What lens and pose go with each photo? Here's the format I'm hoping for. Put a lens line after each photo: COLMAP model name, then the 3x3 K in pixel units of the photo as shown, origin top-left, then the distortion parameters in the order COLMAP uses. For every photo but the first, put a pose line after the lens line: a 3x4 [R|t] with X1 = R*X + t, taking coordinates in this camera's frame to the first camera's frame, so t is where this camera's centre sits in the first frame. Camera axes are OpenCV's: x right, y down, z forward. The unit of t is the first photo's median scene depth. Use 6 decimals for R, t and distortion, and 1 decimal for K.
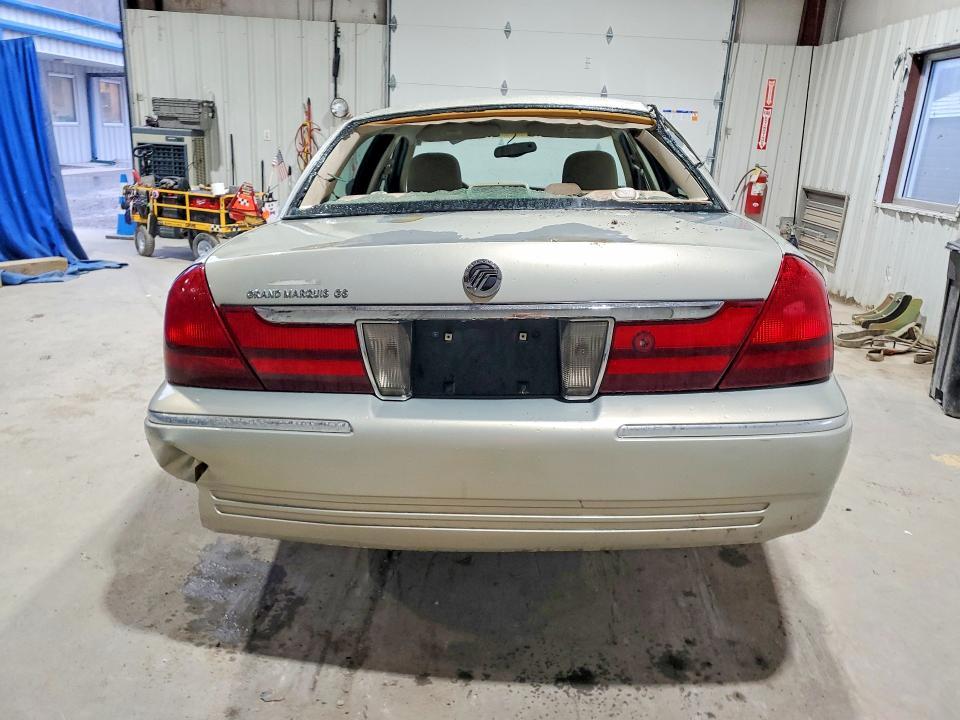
lens RADIAL K [[720.6, 0, 480.0], [0, 720.6, 360.0], [0, 0, 1]] dist [-0.001559, -0.002705]
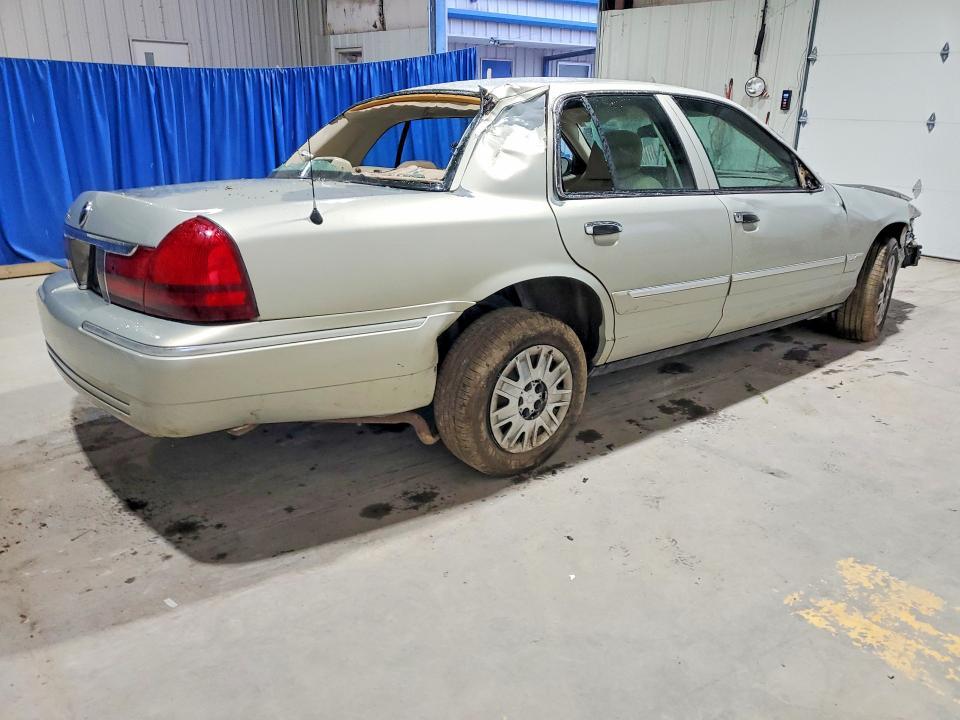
lens RADIAL K [[742.2, 0, 532.8], [0, 742.2, 358.8], [0, 0, 1]] dist [0.002850, -0.001426]
pose [[0.697386, 0.198842, -0.688560, 1.383295], [-0.189848, 0.977675, 0.090051, -0.103741], [0.691094, 0.067921, 0.719567, 0.392440]]
